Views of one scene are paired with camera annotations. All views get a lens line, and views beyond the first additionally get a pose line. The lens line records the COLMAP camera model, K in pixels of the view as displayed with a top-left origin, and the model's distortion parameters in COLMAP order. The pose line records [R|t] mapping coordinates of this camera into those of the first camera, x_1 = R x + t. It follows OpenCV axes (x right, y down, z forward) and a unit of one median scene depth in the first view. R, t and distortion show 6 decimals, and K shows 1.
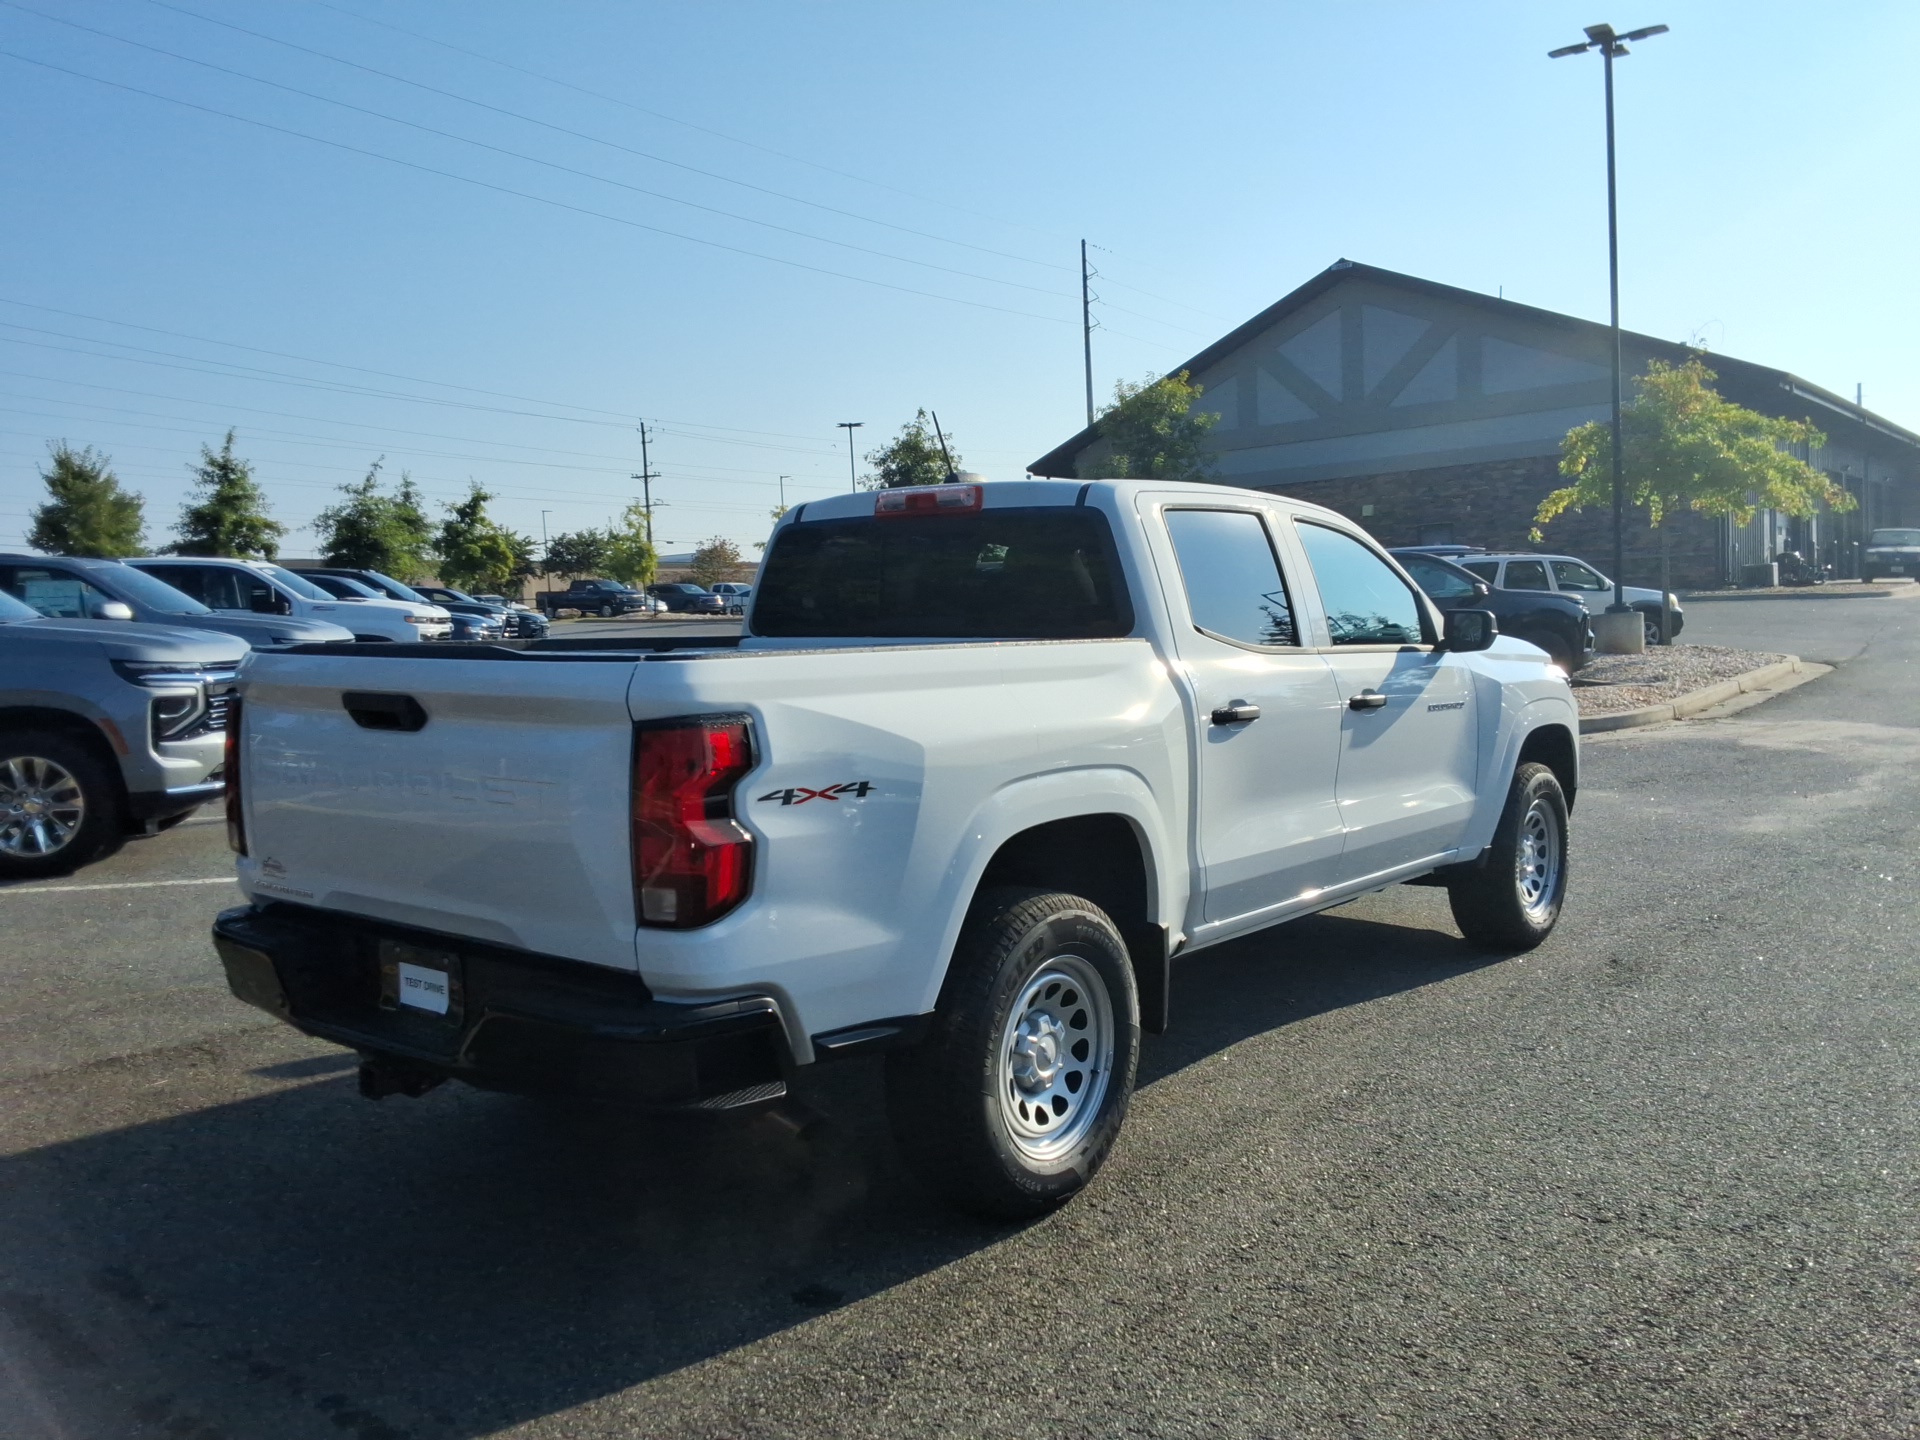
lens RADIAL K [[1535.7, 0, 974.6], [0, 1535.7, 734.2], [0, 0, 1]] dist [0.131900, -0.215747]
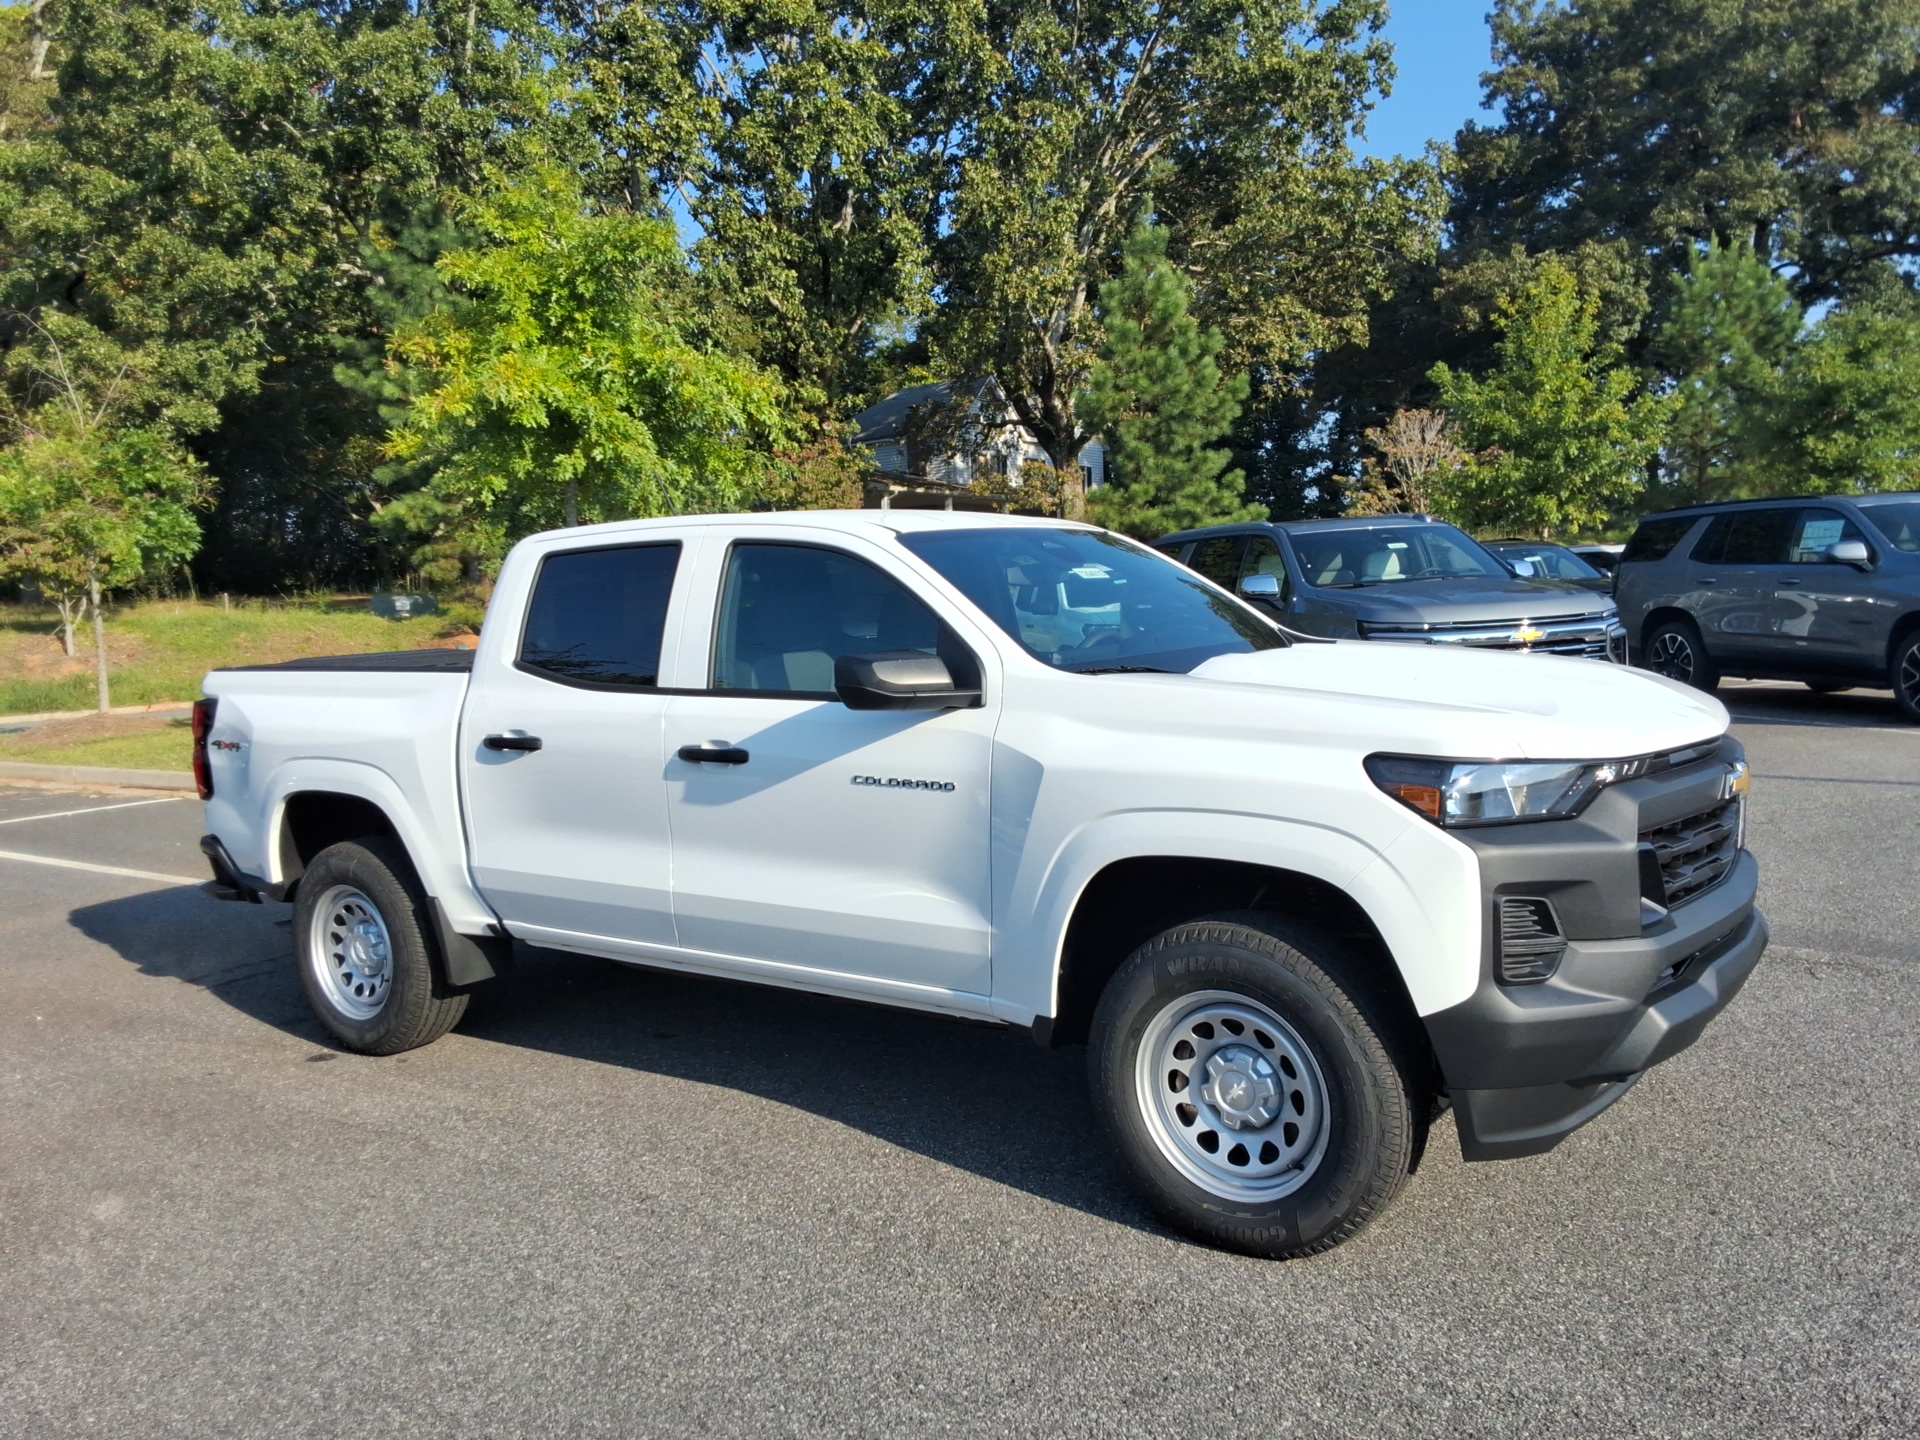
lens RADIAL K [[1535.7, 0, 974.6], [0, 1535.7, 734.2], [0, 0, 1]] dist [0.131900, -0.215747]
pose [[0.045566, 0.107365, -0.993175, 1.305787], [-0.036739, 0.993715, 0.105738, -0.150824], [0.998286, 0.031670, 0.049224, 1.287508]]
